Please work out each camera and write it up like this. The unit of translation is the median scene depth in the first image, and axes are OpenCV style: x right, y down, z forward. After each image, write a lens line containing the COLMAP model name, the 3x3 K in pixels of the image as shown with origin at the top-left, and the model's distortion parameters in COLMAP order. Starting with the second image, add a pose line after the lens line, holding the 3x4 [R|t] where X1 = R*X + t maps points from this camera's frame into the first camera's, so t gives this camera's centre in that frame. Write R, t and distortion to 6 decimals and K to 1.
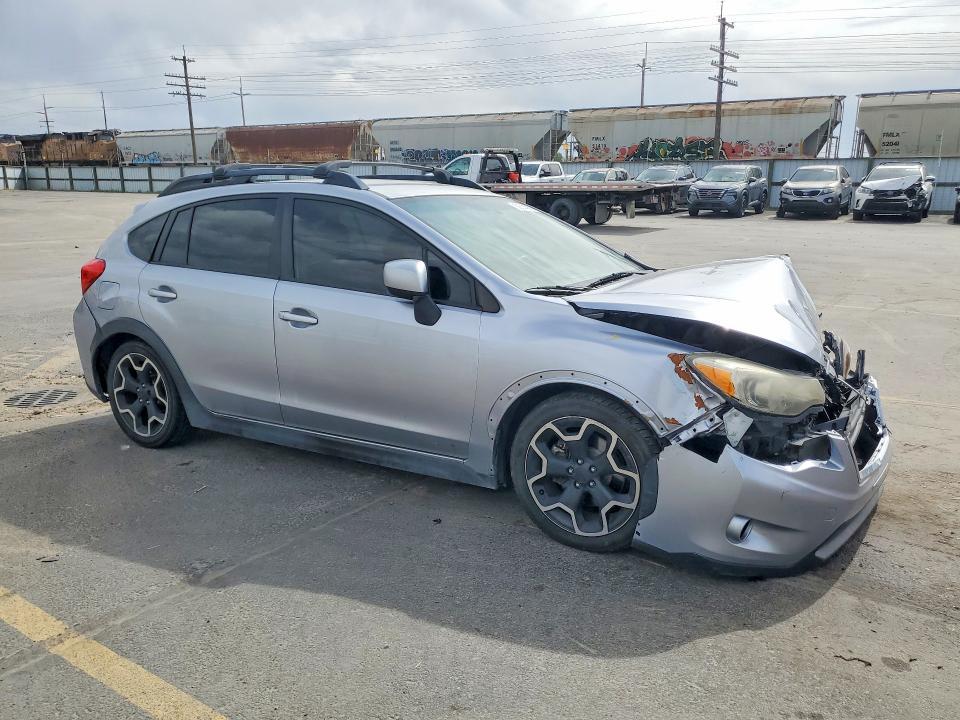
lens RADIAL K [[763.0, 0, 480.0], [0, 763.0, 360.0], [0, 0, 1]] dist [0.007734, 0.000611]
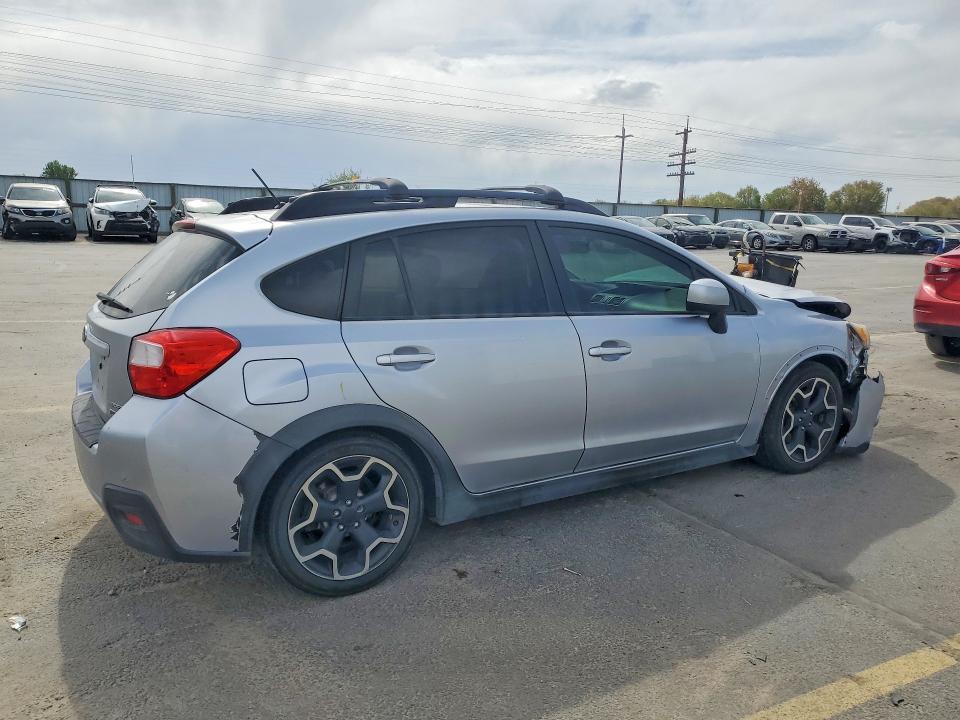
lens RADIAL K [[763.0, 0, 480.0], [0, 763.0, 360.0], [0, 0, 1]] dist [0.007734, 0.000611]
pose [[0.466147, -0.150548, 0.871804, -0.966230], [0.172377, 0.981985, 0.077406, -0.123004], [-0.867752, 0.114196, 0.483701, 0.574142]]
